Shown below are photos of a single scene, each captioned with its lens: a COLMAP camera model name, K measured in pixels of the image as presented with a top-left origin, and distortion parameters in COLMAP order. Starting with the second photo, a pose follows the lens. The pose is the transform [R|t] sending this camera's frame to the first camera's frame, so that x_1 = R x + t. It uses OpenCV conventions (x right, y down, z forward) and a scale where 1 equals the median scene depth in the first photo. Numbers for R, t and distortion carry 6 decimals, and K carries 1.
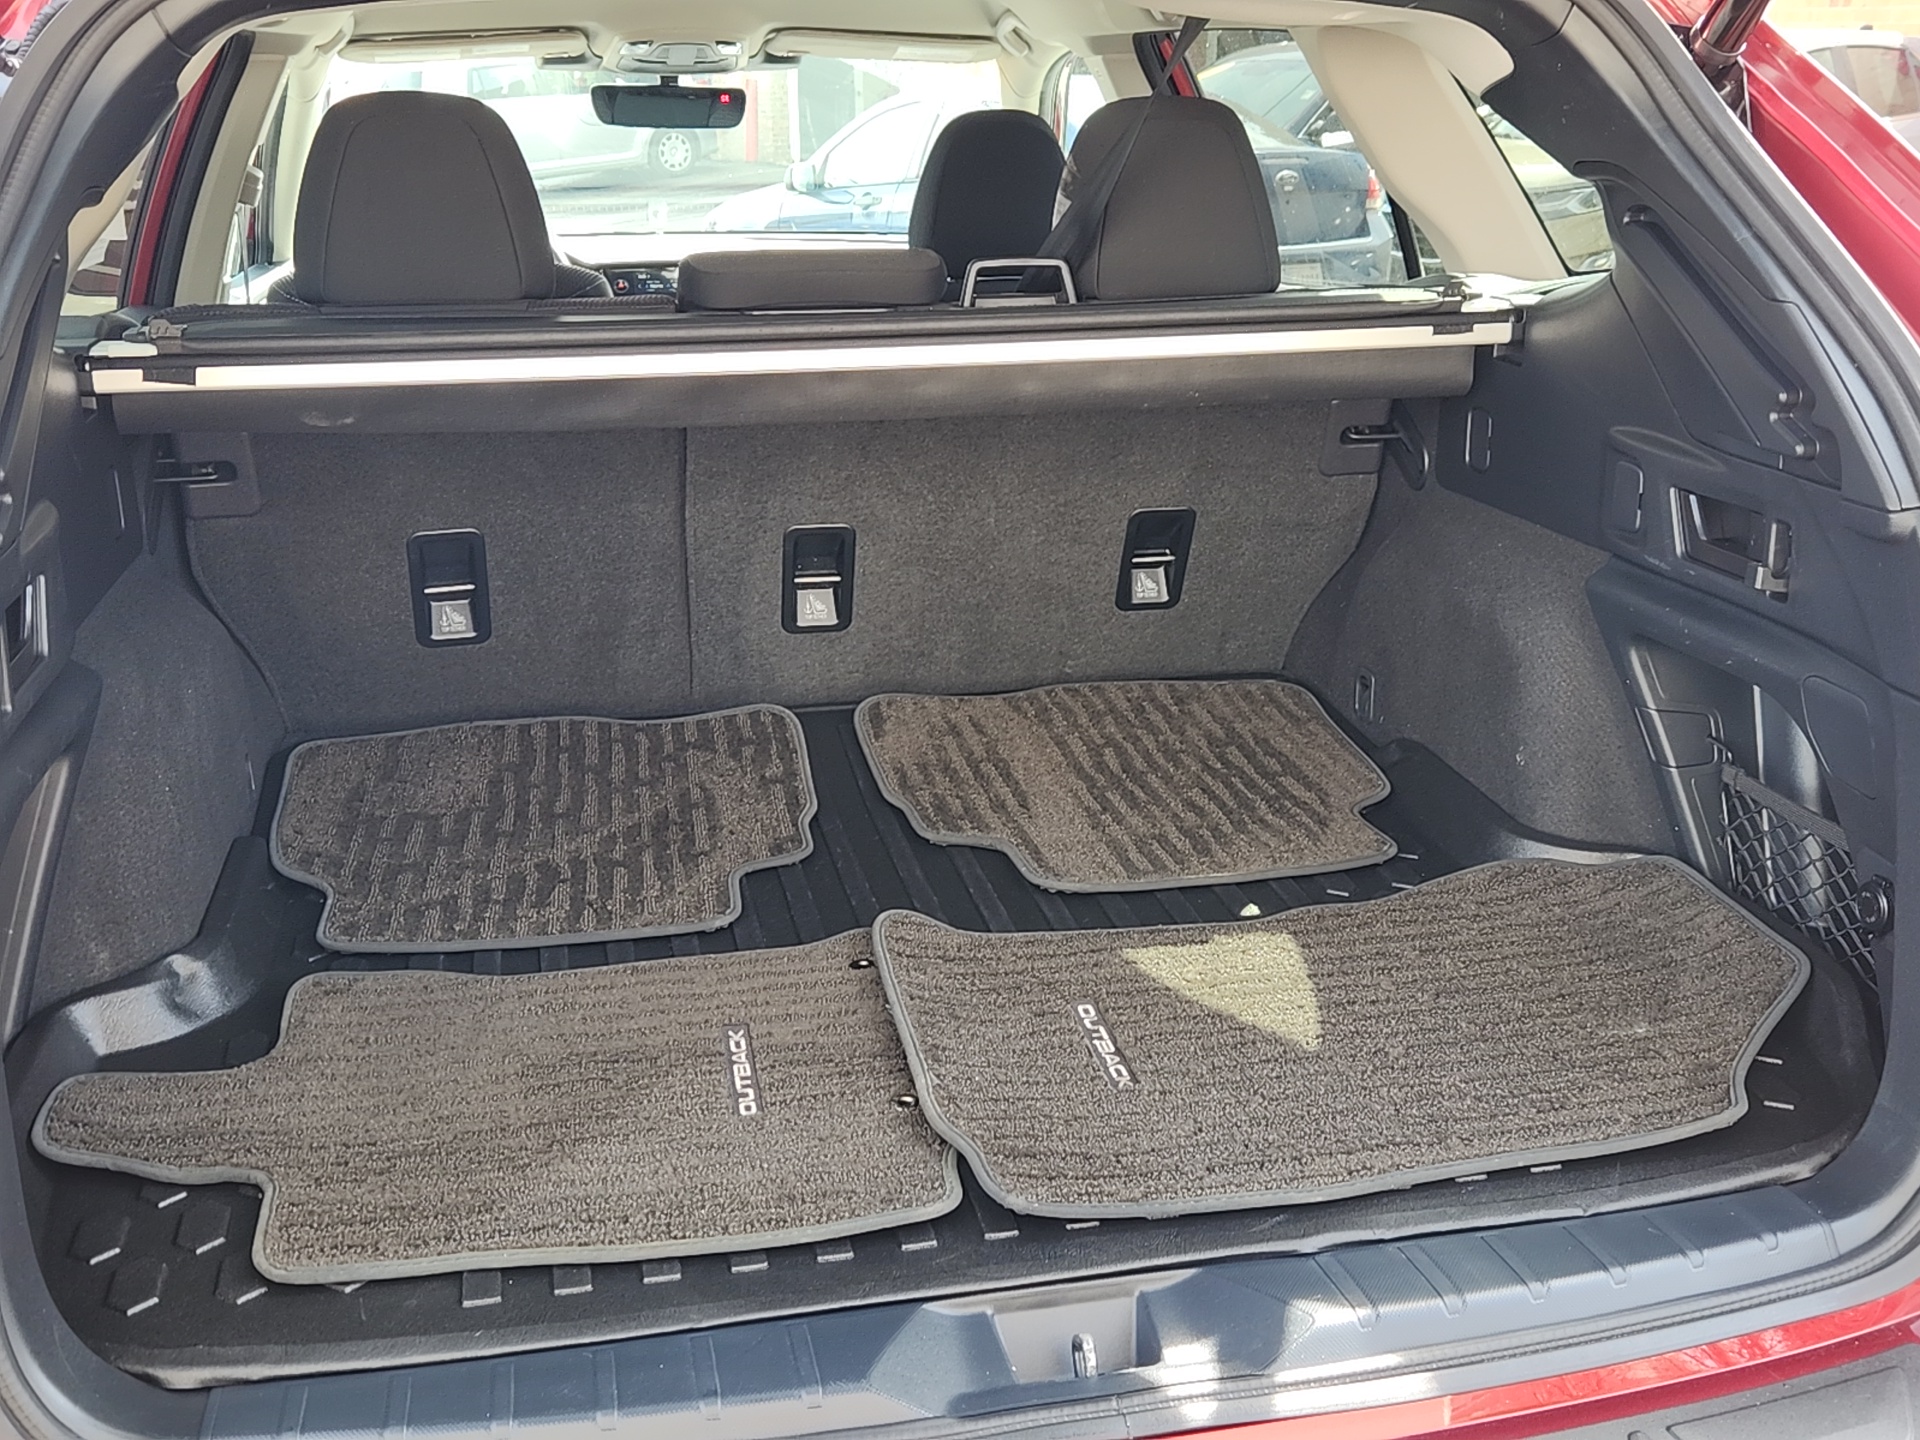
lens RADIAL K [[2045.2, 0, 953.4], [0, 2045.2, 727.1], [0, 0, 1]] dist [0.050076, 0.000000]
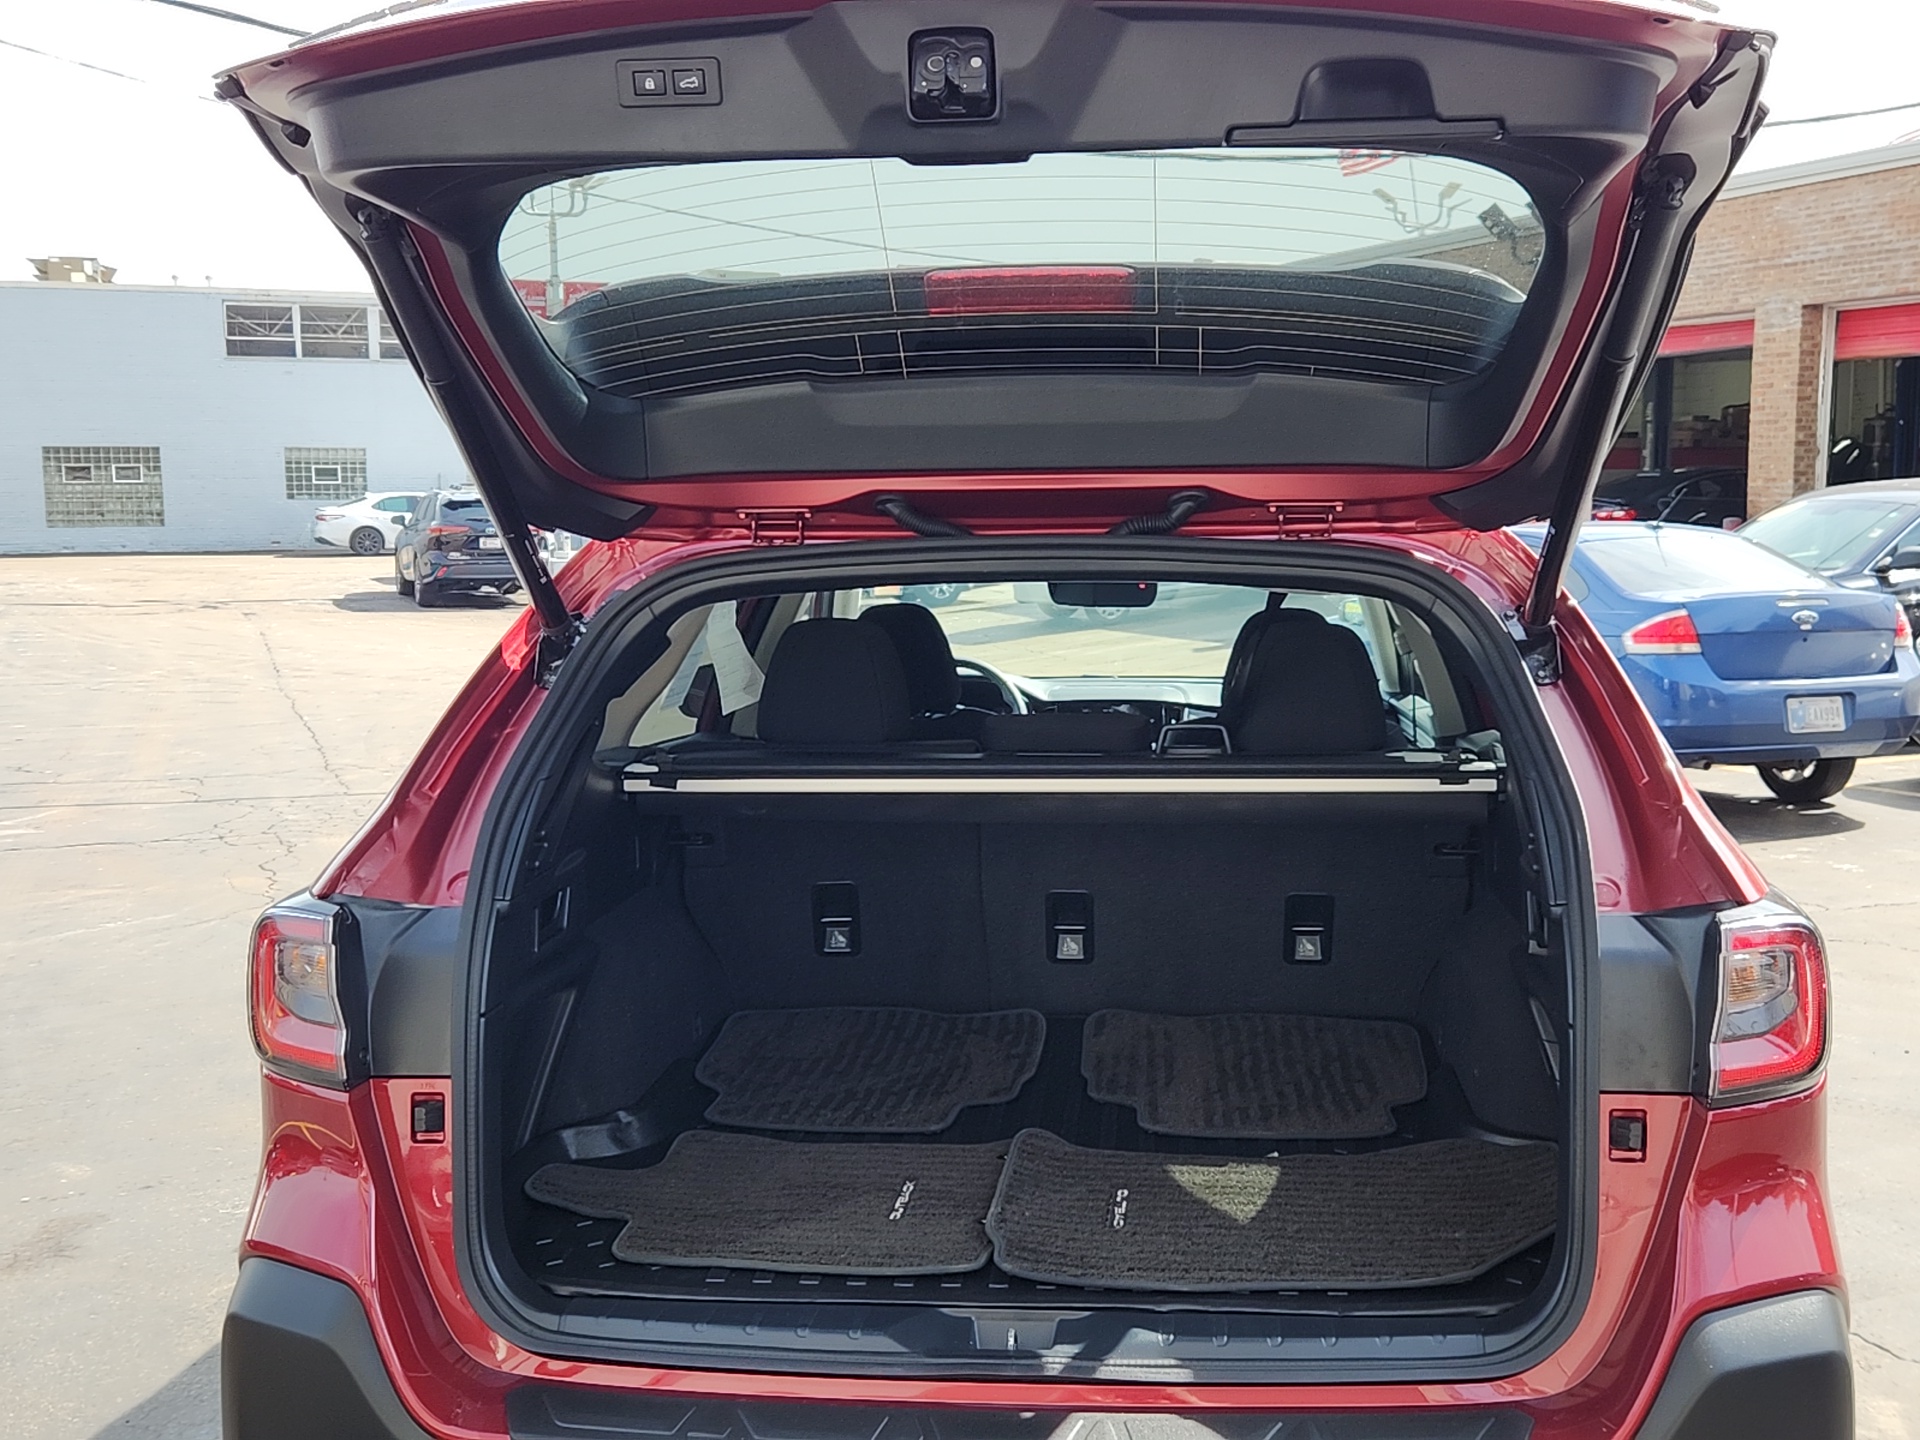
lens RADIAL K [[2045.2, 0, 968.6], [0, 2045.2, 712.3], [0, 0, 1]] dist [0.050076, 0.000000]
pose [[0.952635, 0.025991, -0.303003, 0.398588], [-0.085435, 0.979089, -0.184621, 0.071703], [0.291869, 0.201763, 0.934935, -0.576328]]
